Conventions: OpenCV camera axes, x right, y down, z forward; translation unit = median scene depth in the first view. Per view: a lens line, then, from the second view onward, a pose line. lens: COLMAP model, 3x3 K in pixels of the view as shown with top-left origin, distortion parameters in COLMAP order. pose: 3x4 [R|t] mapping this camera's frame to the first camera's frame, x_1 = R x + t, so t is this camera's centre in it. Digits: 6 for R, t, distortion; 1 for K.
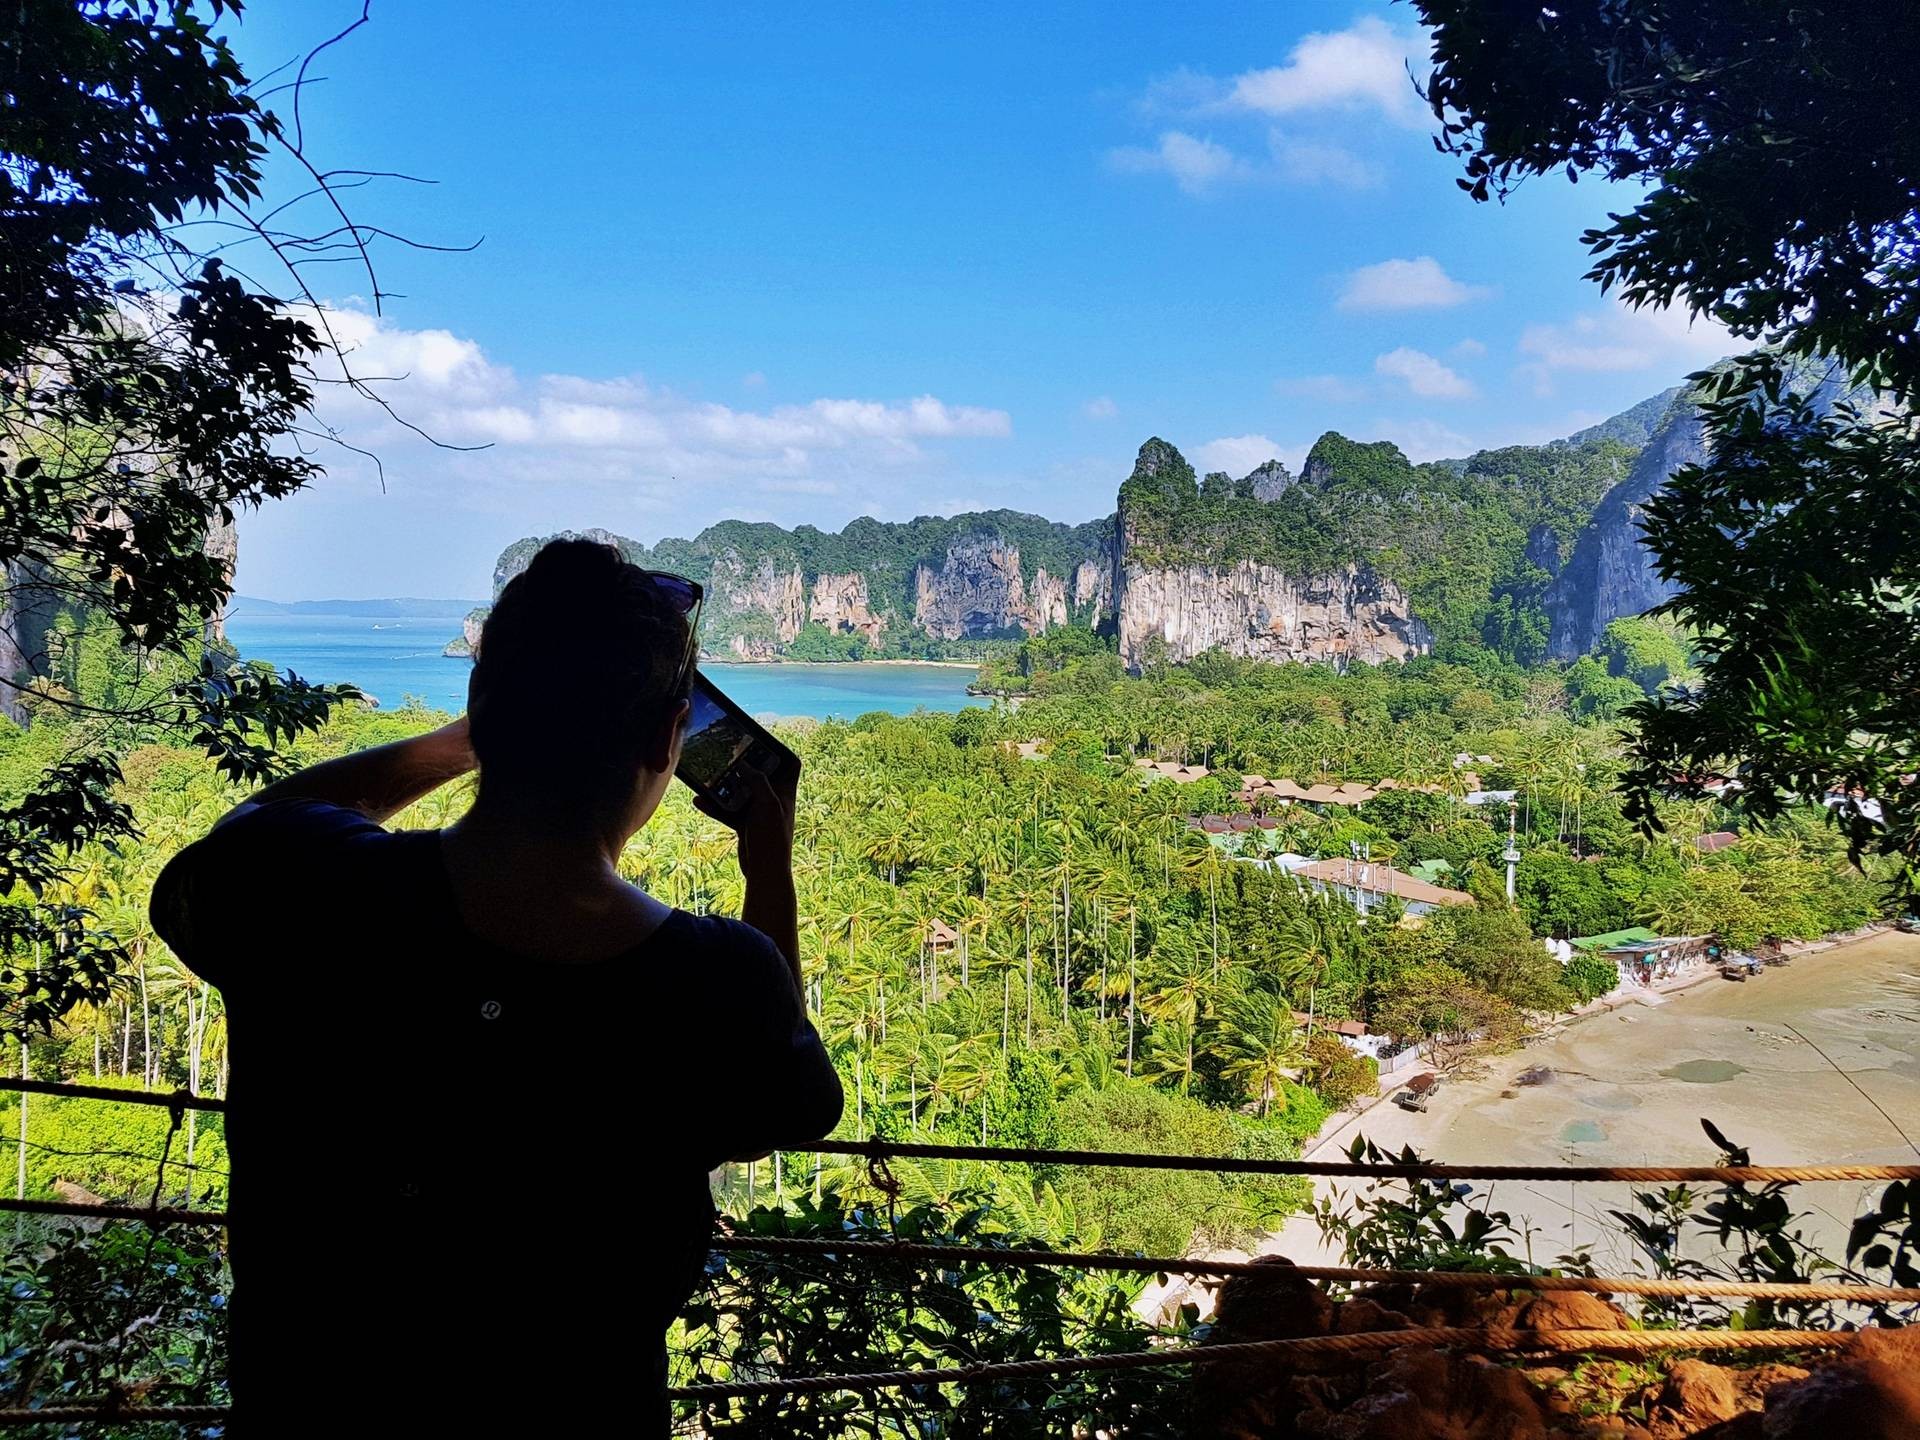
lens RADIAL K [[4491.9, 0, 960.8], [0, 4491.9, 721.7], [0, 0, 1]] dist [-0.196294, 0.000000]
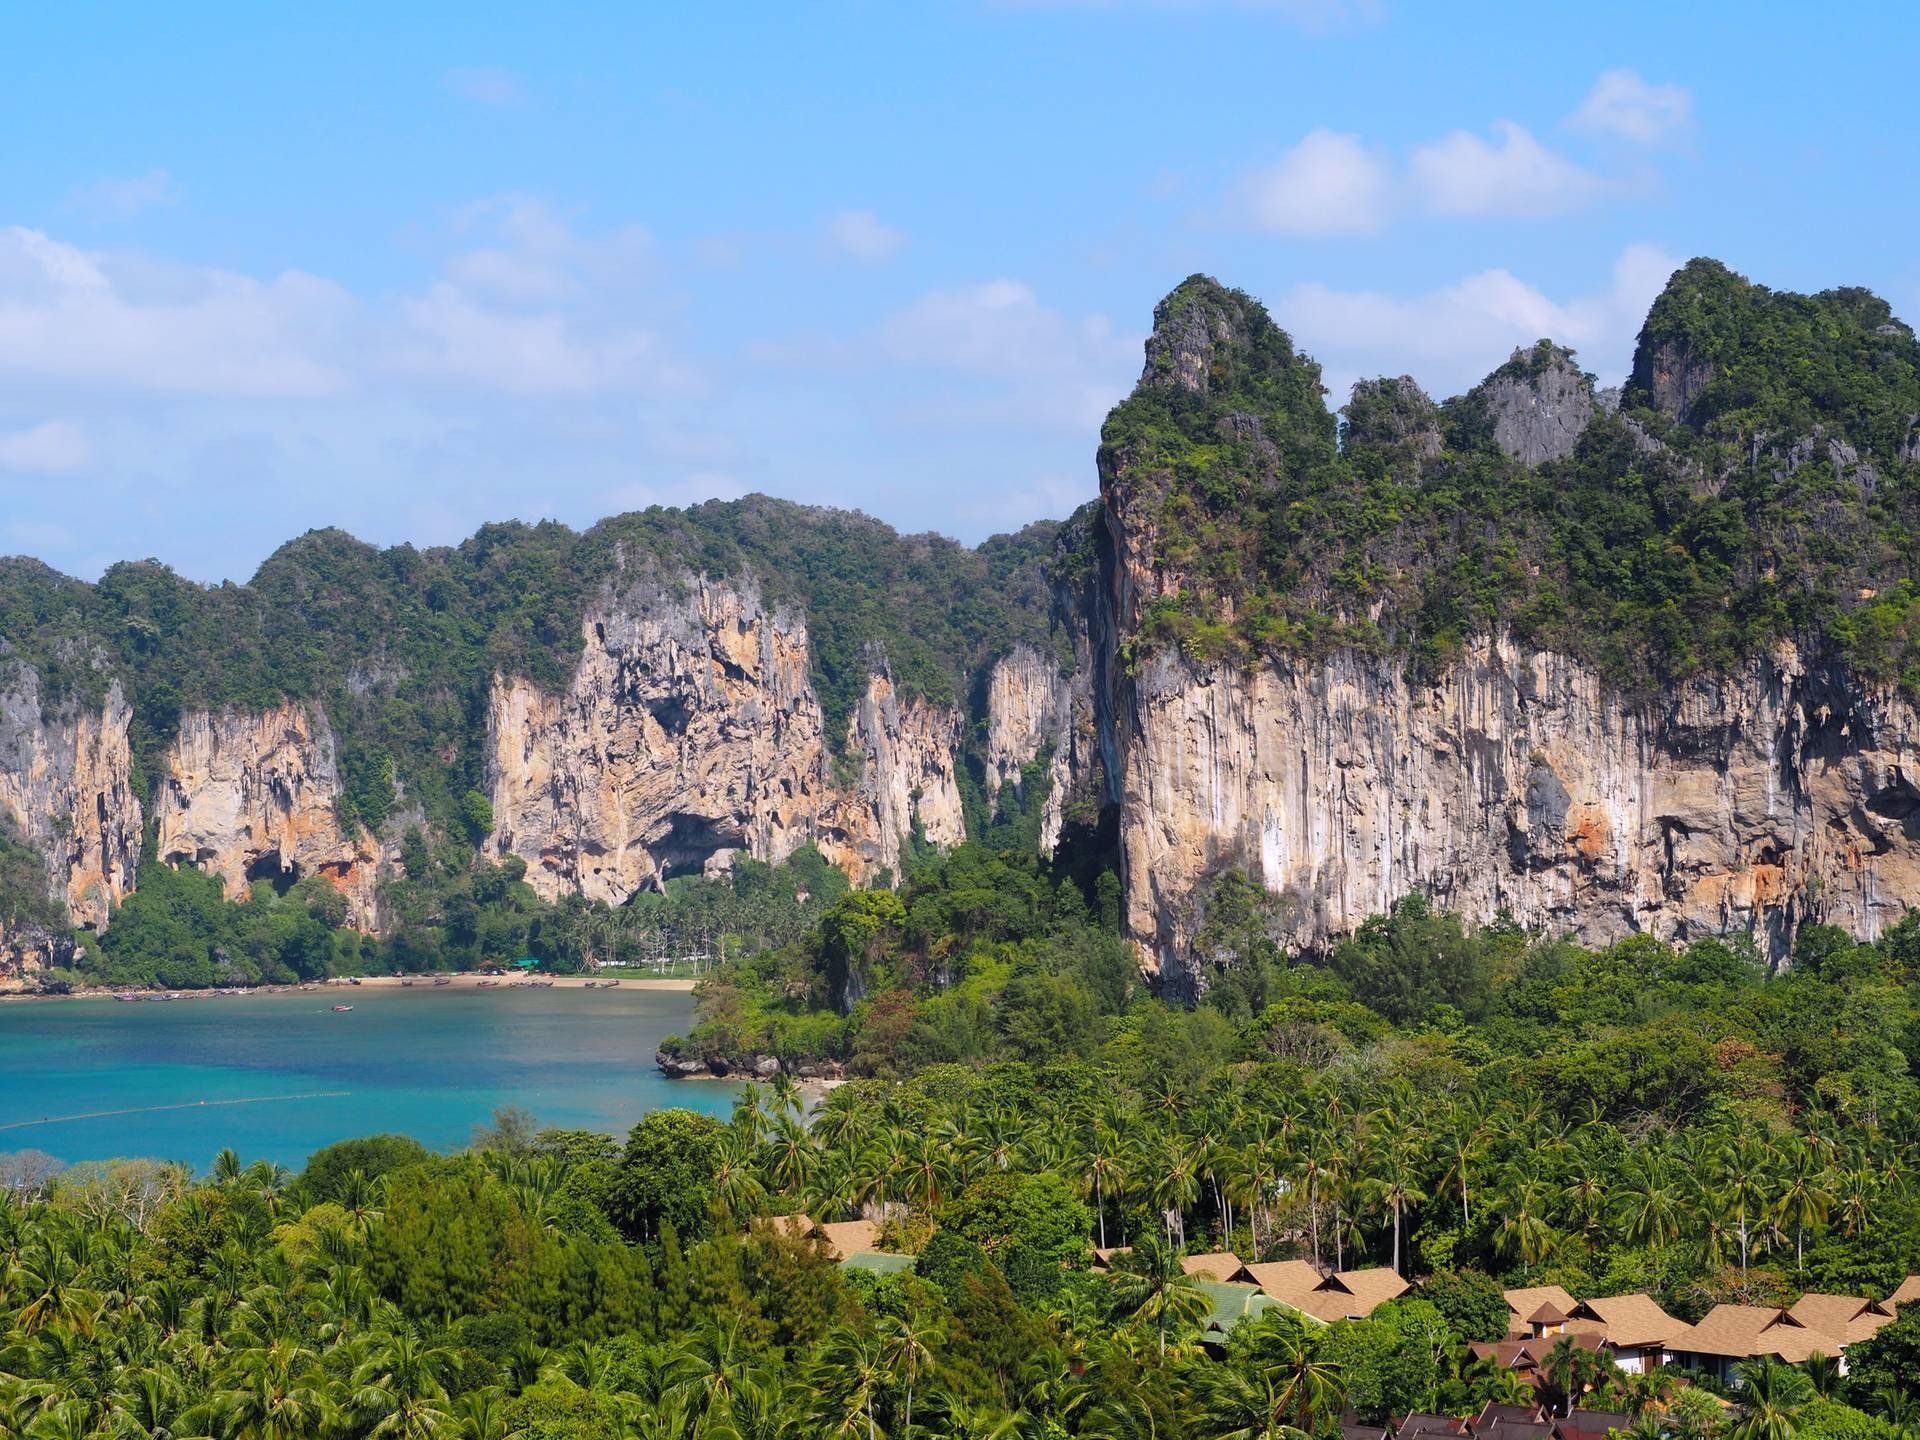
lens RADIAL K [[4491.9, 0, 955.6], [0, 4491.9, 715.0], [0, 0, 1]] dist [-0.196294, 0.000000]
pose [[0.992851, -0.029391, 0.115688, -0.013813], [0.041730, 0.993520, -0.105723, 0.003072], [-0.111831, 0.109795, 0.987643, 0.679233]]
